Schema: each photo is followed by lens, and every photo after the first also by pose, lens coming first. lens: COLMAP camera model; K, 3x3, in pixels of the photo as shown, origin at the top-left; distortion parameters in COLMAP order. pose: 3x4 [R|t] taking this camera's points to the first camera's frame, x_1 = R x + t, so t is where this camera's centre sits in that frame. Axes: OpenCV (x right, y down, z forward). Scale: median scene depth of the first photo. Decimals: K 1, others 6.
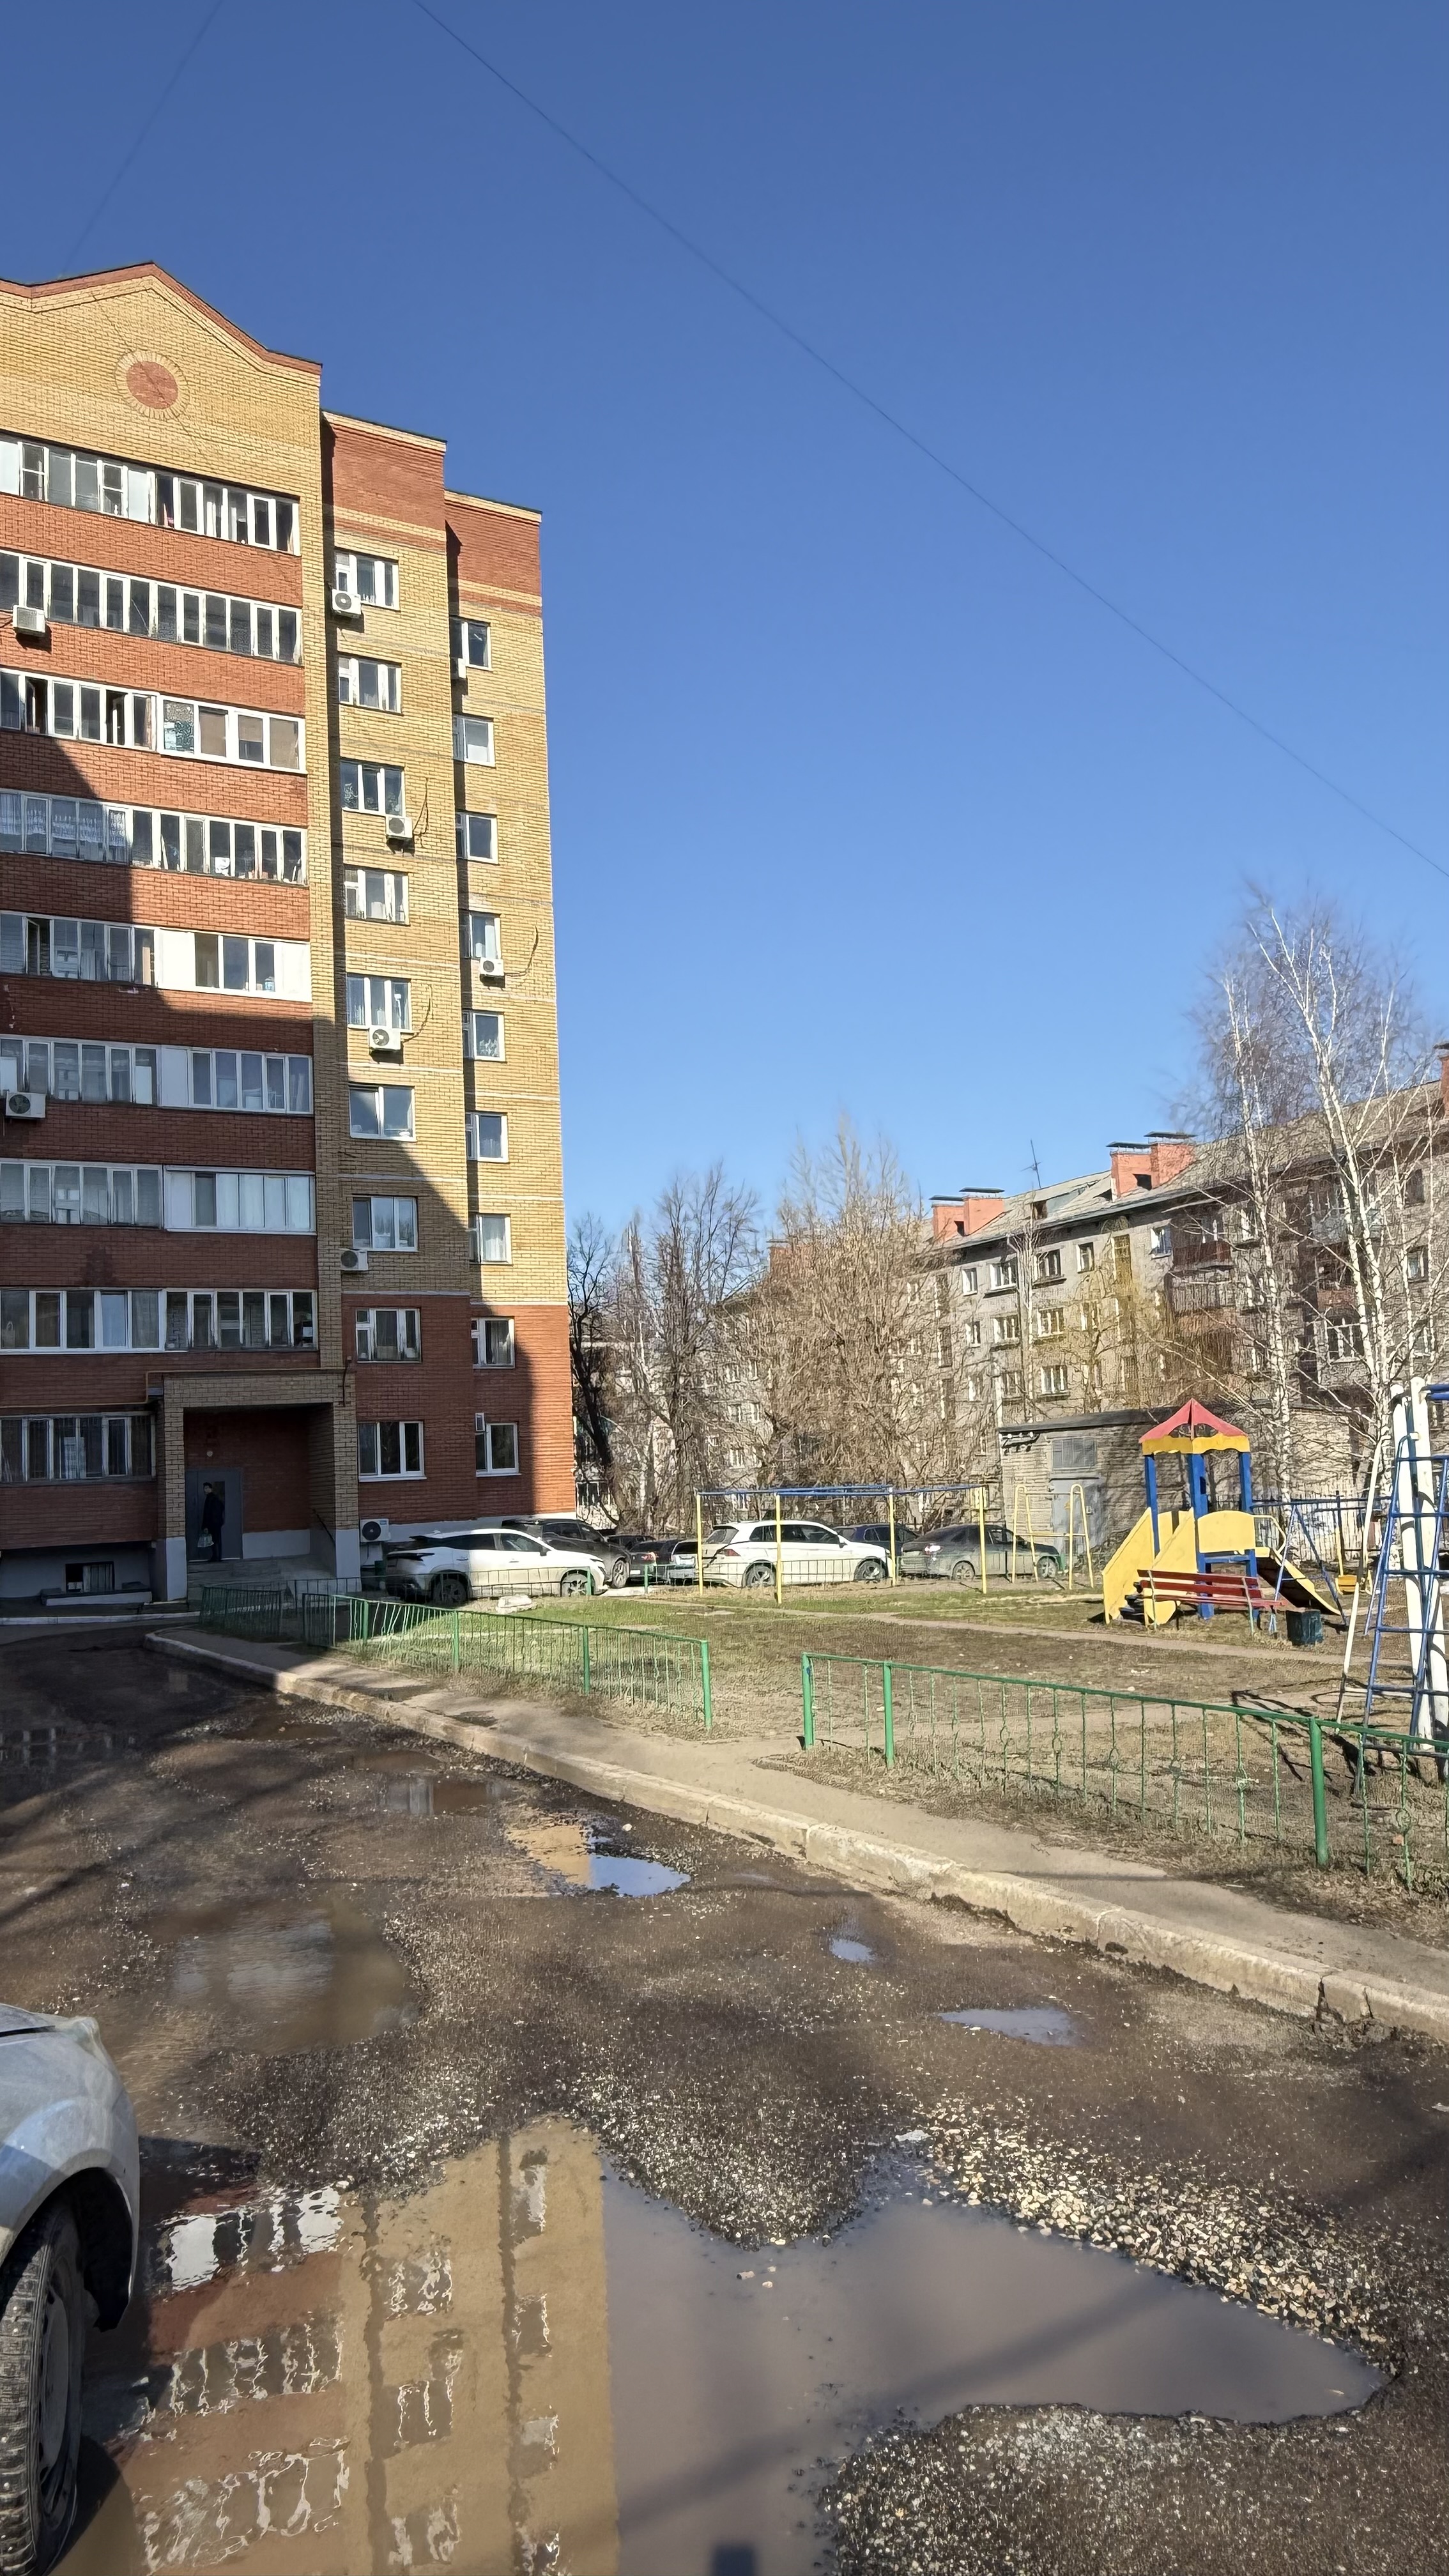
lens RADIAL K [[1661.4, 0, 711.5], [0, 1661.4, 1298.9], [0, 0, 1]] dist [-0.005417, -0.001894]
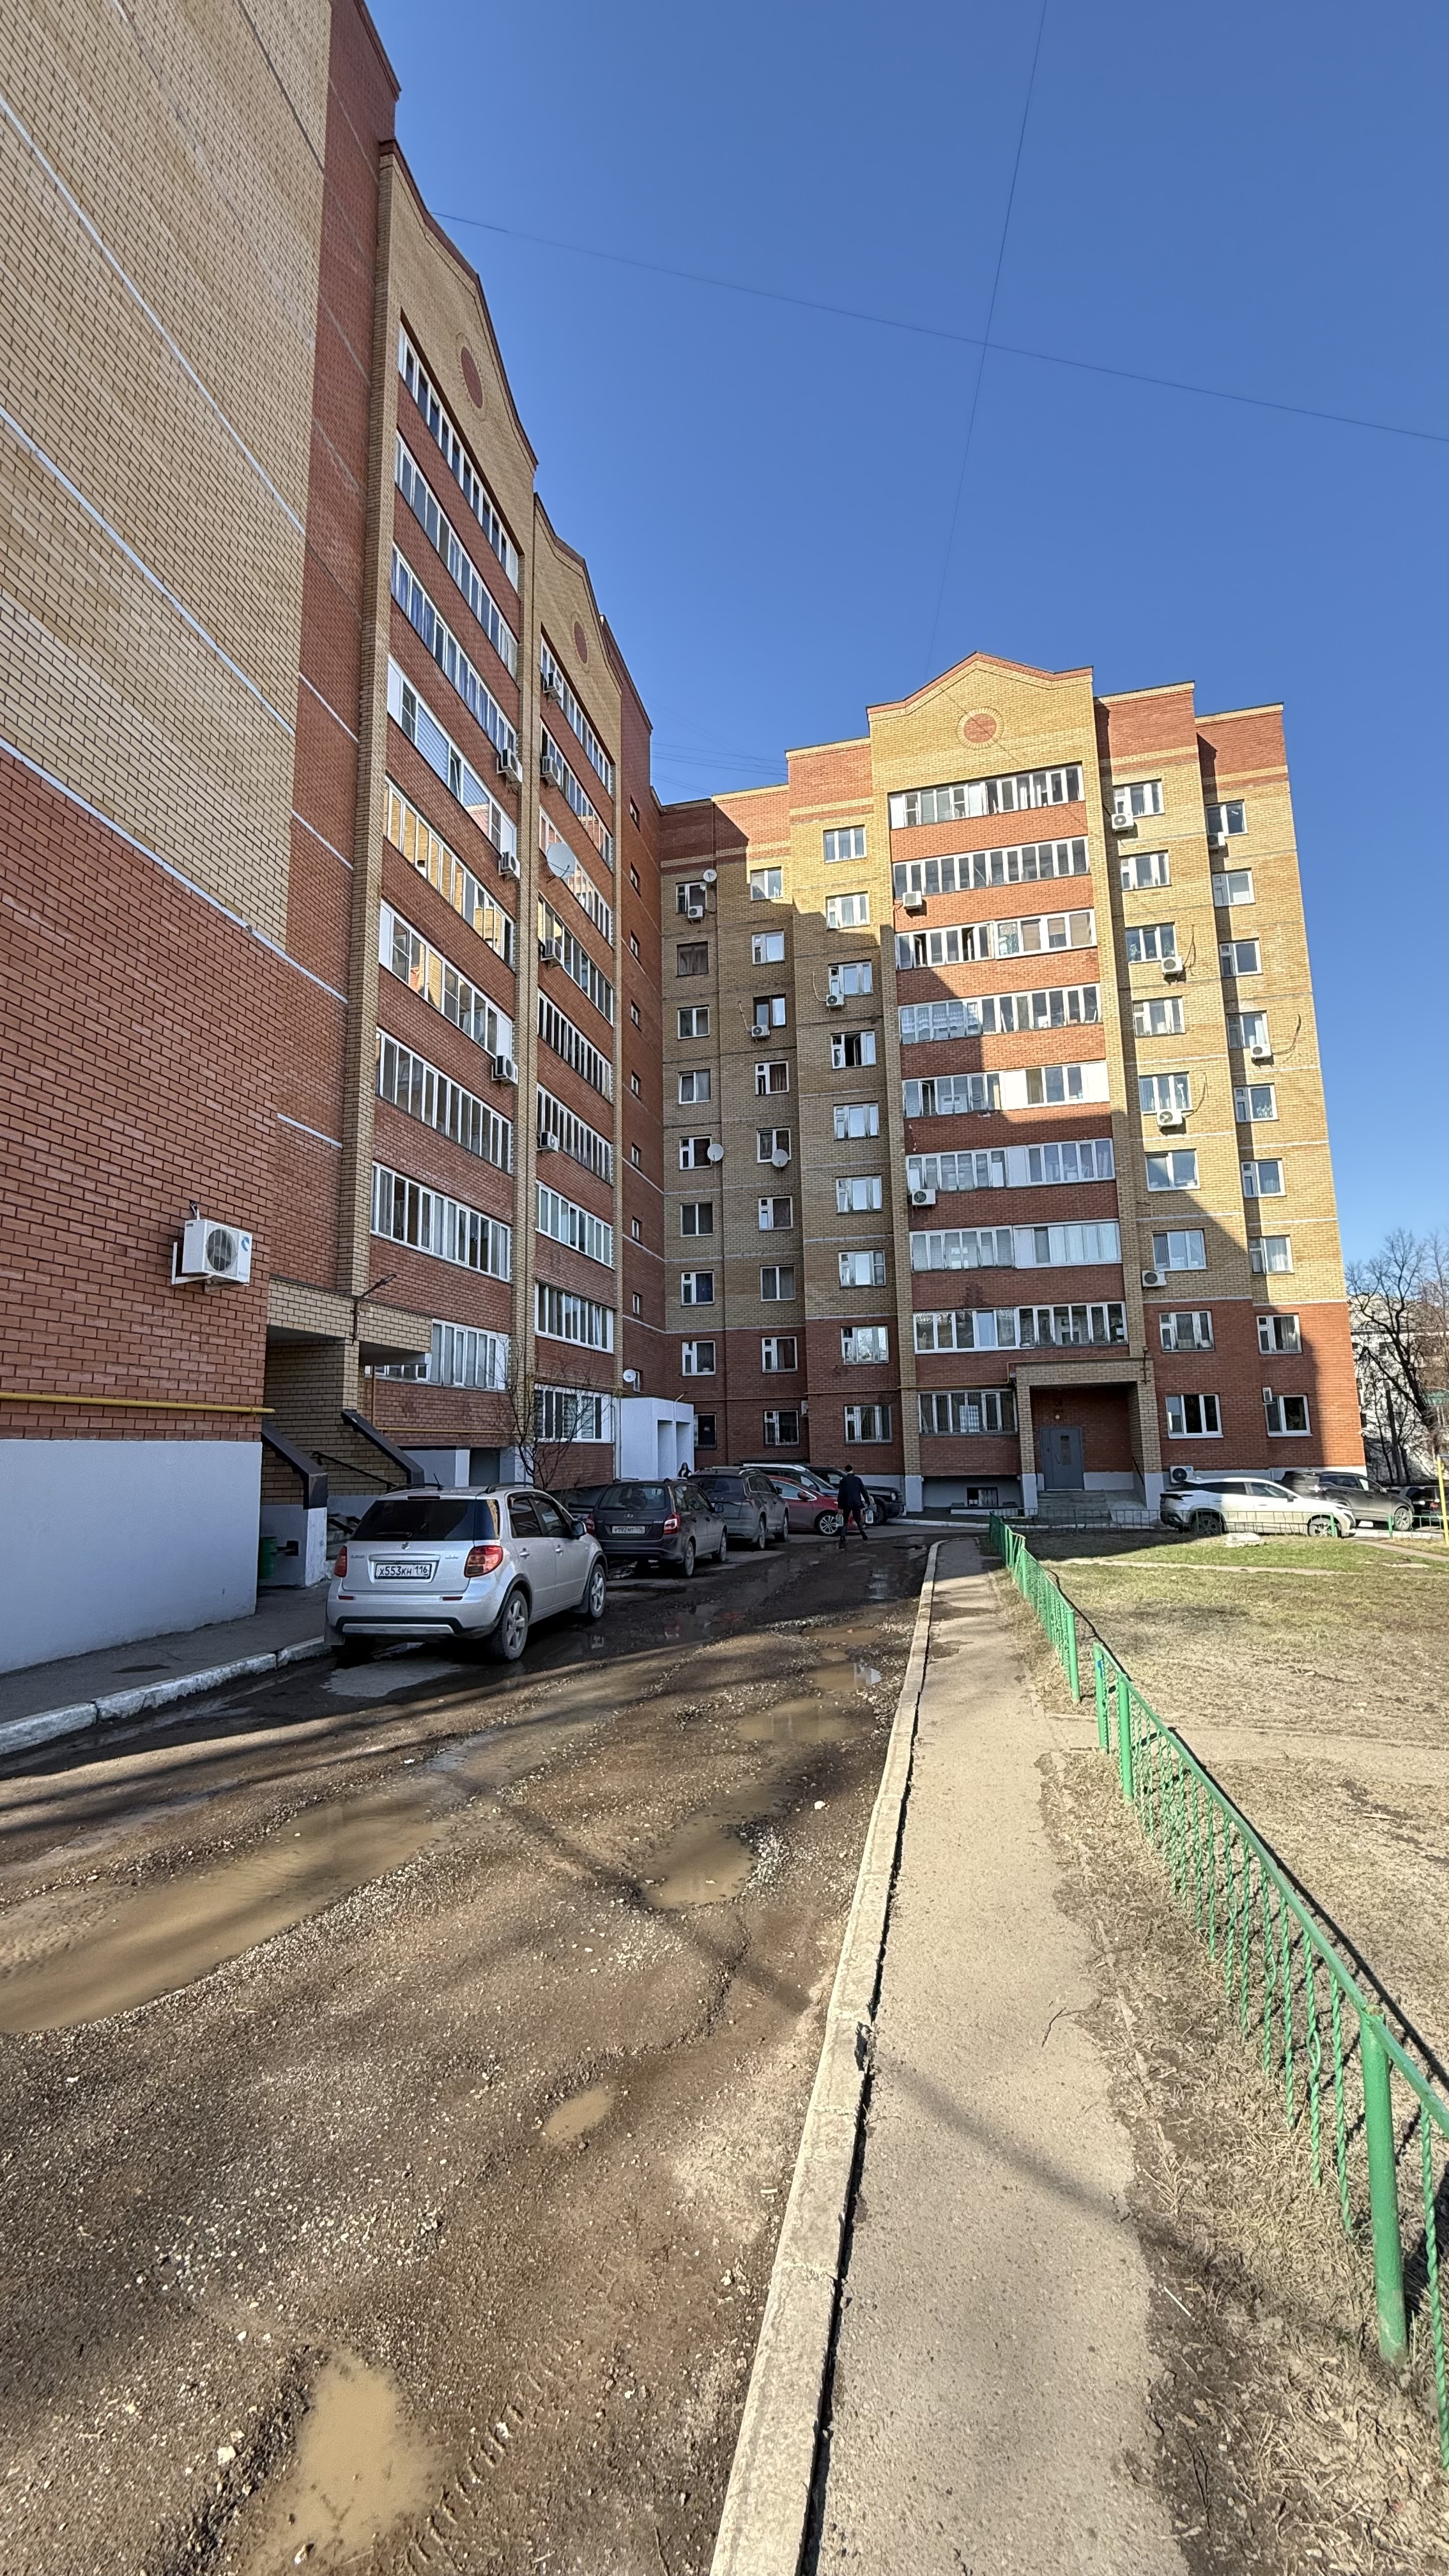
lens RADIAL K [[1030.8, 0, 730.7], [0, 1030.8, 1290.4], [0, 0, 1]] dist [-0.000250, 0.000277]
pose [[0.760551, -0.069983, -0.645496, 0.072929], [0.051565, 0.997544, -0.047395, 0.009339], [0.647228, 0.002762, 0.762292, 0.112778]]
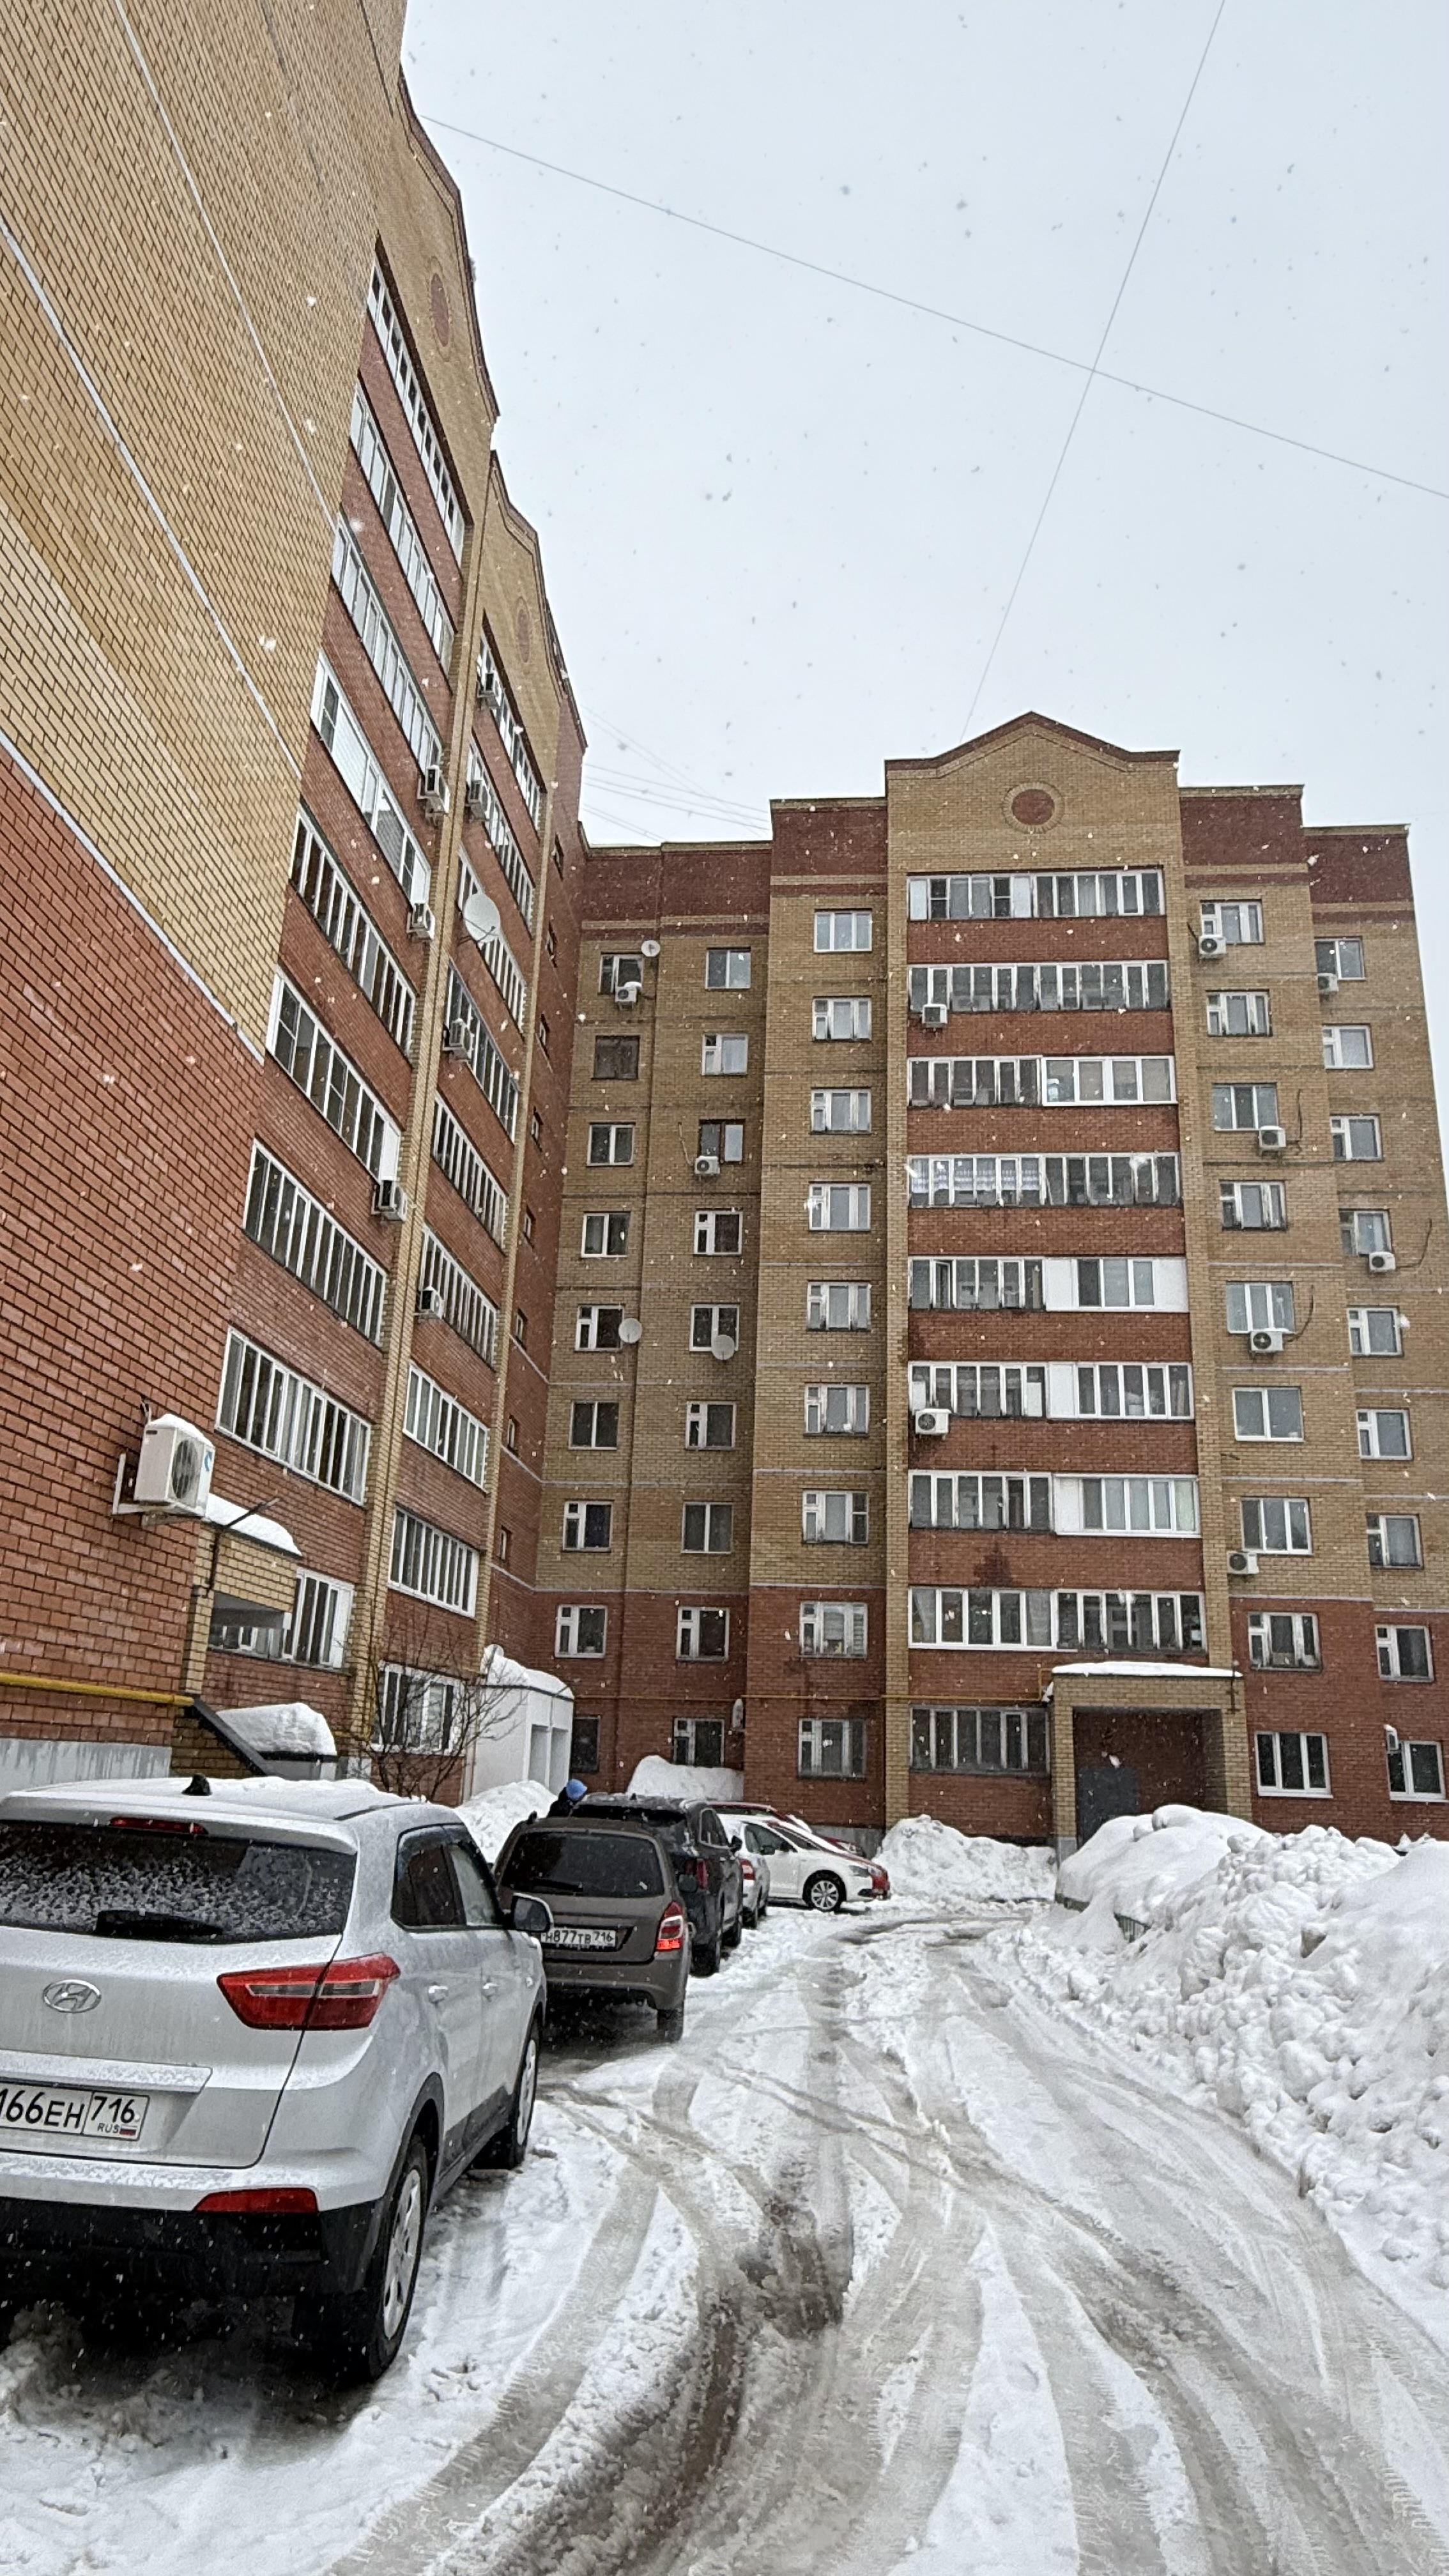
lens RADIAL K [[1531.6, 0, 733.3], [0, 1531.6, 1302.3], [0, 0, 1]] dist [-0.002815, 0.001272]
pose [[0.834725, -0.090191, -0.543231, 0.043432], [-0.016416, 0.981982, -0.188260, 0.001128], [0.550423, 0.166062, 0.818204, 0.053943]]
